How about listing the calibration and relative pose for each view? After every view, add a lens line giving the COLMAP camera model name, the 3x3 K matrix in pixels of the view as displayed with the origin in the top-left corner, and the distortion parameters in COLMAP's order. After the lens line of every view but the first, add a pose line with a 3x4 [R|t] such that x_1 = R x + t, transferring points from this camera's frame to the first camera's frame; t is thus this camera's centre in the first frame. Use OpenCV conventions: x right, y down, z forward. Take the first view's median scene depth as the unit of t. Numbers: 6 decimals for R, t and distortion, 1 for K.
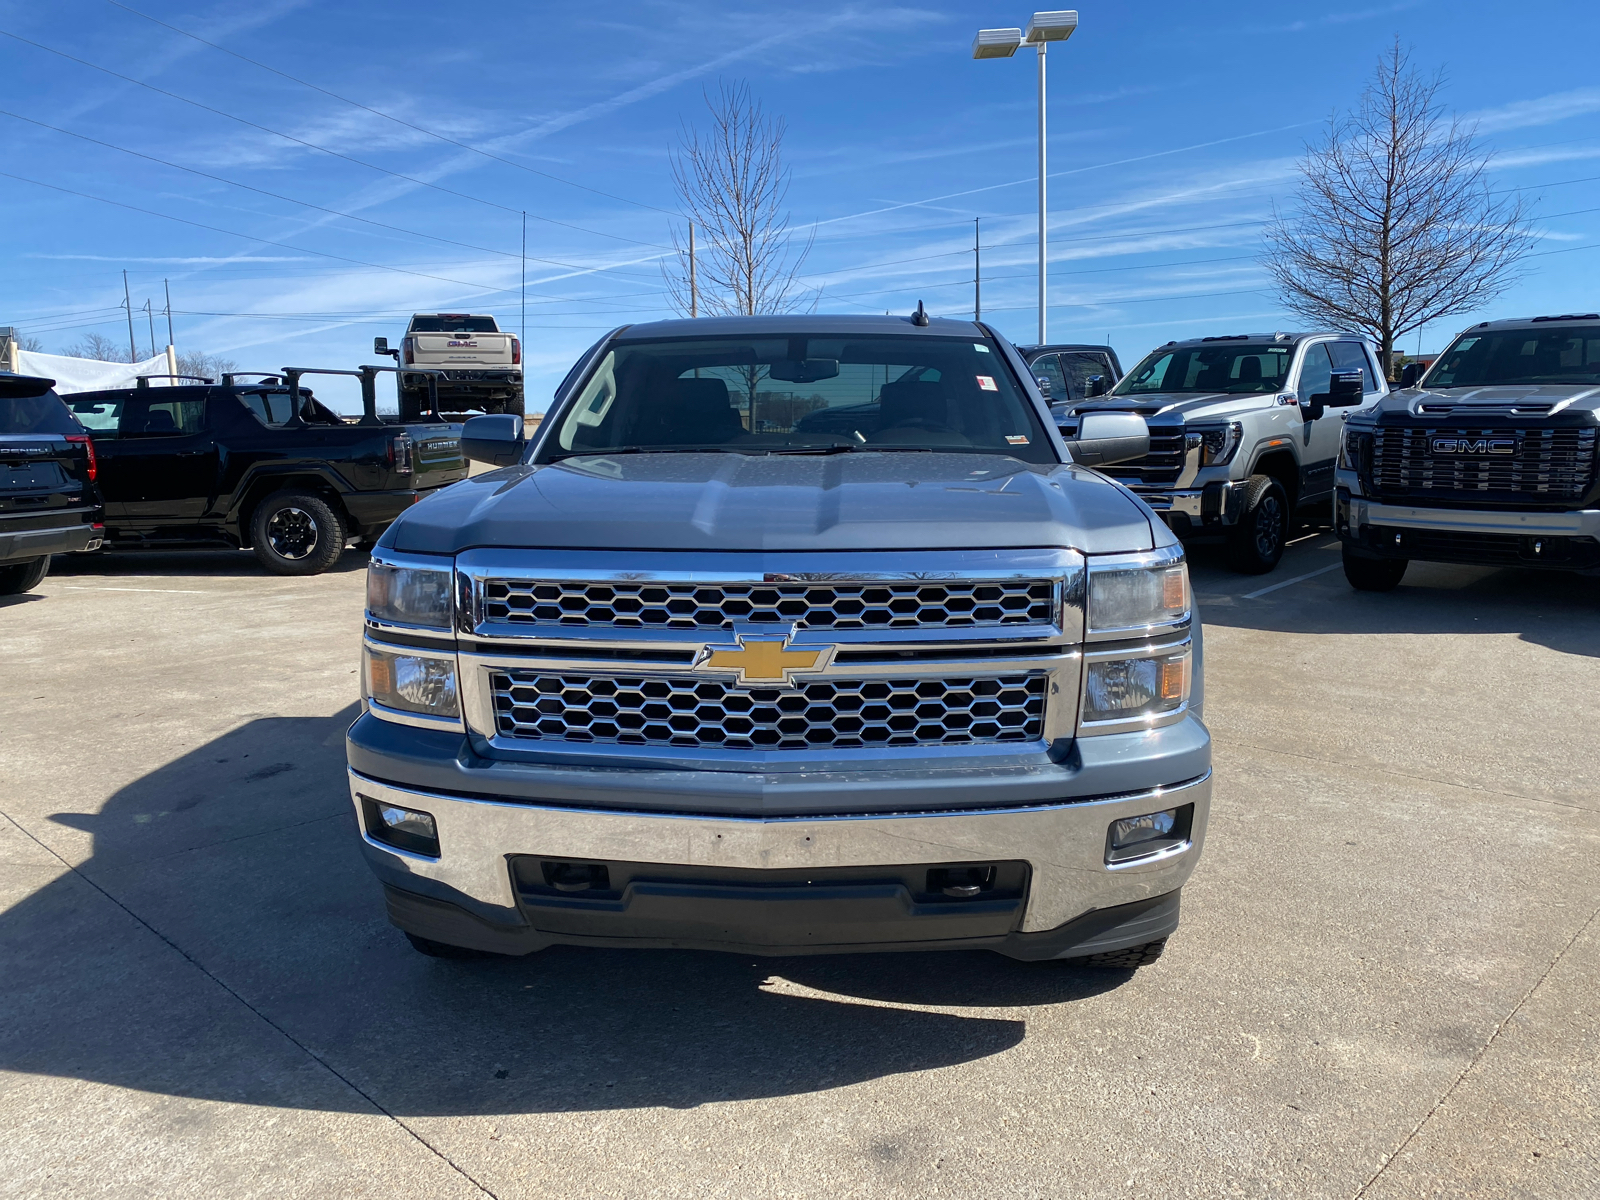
lens RADIAL K [[1237.6, 0, 790.7], [0, 1237.6, 590.5], [0, 0, 1]] dist [0.016249, -0.010370]
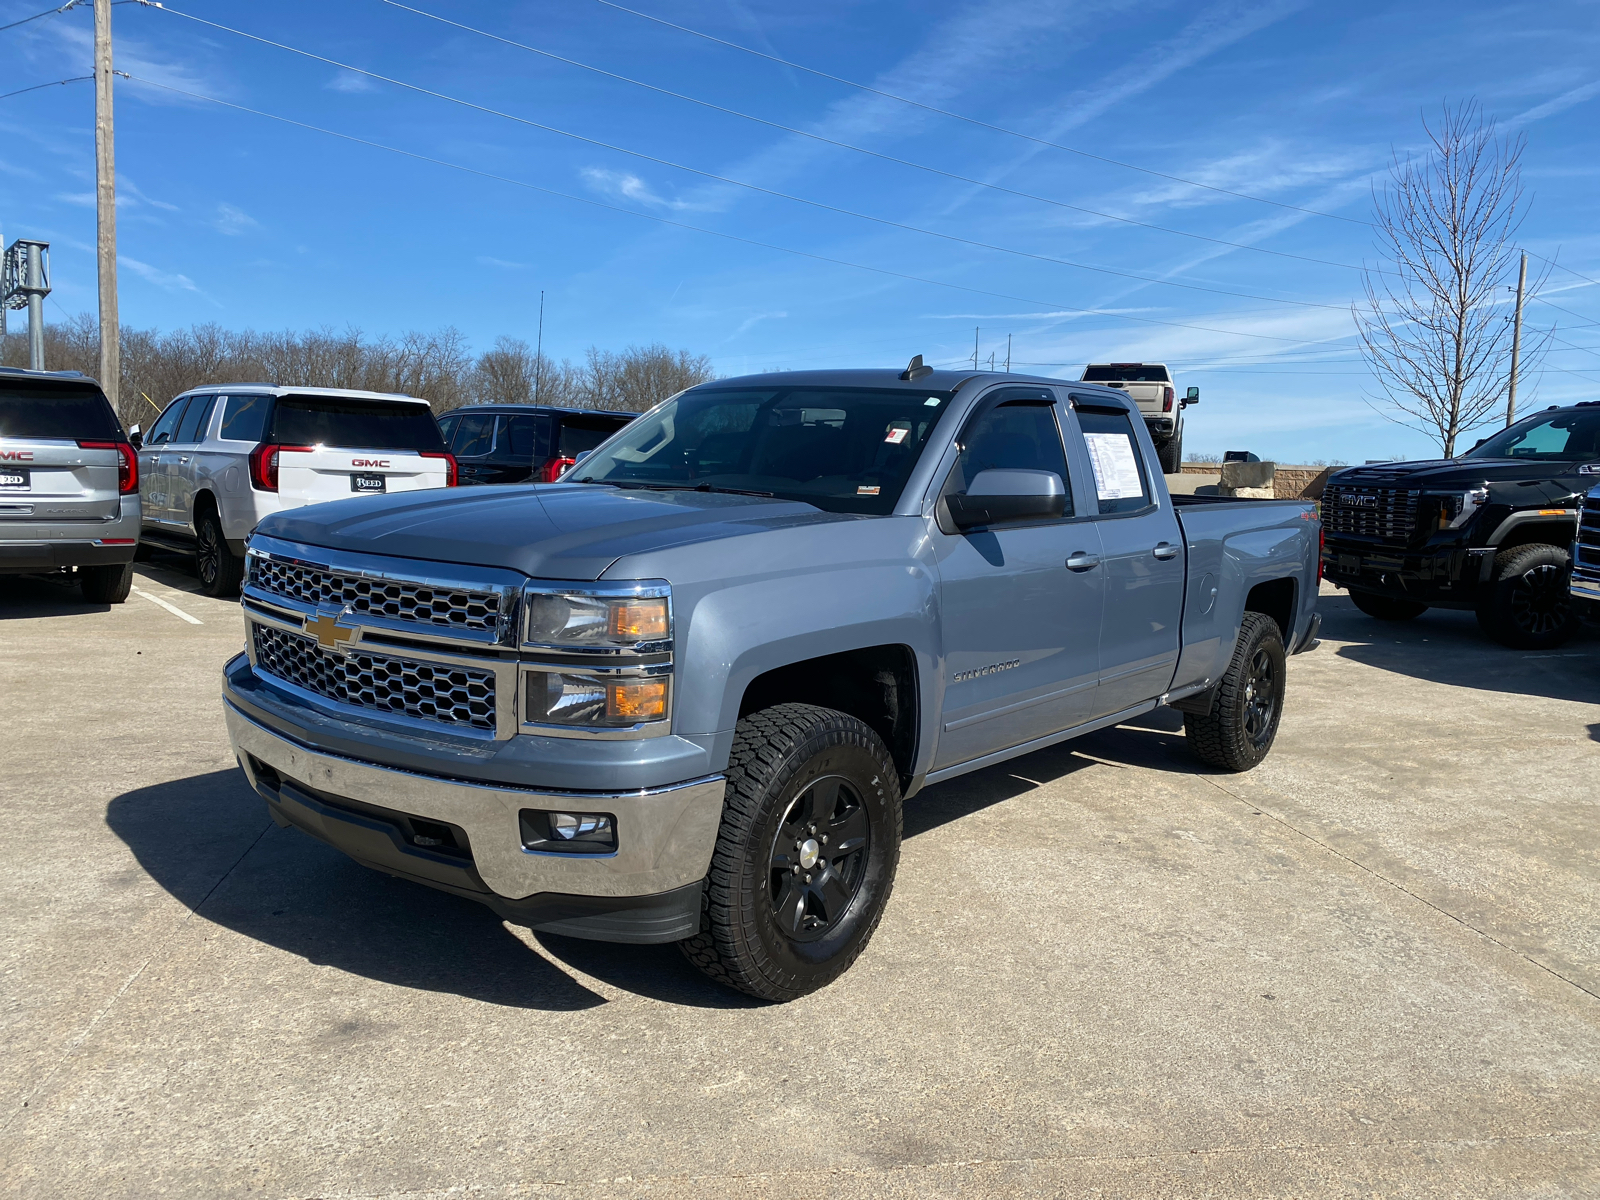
lens RADIAL K [[1231.3, 0, 790.9], [0, 1231.3, 608.7], [0, 0, 1]] dist [0.034599, -0.032437]
pose [[0.800078, 0.110369, -0.589656, 0.130517], [-0.123524, 0.992176, 0.018107, -0.006012], [0.587041, 0.058350, 0.807452, 0.024639]]
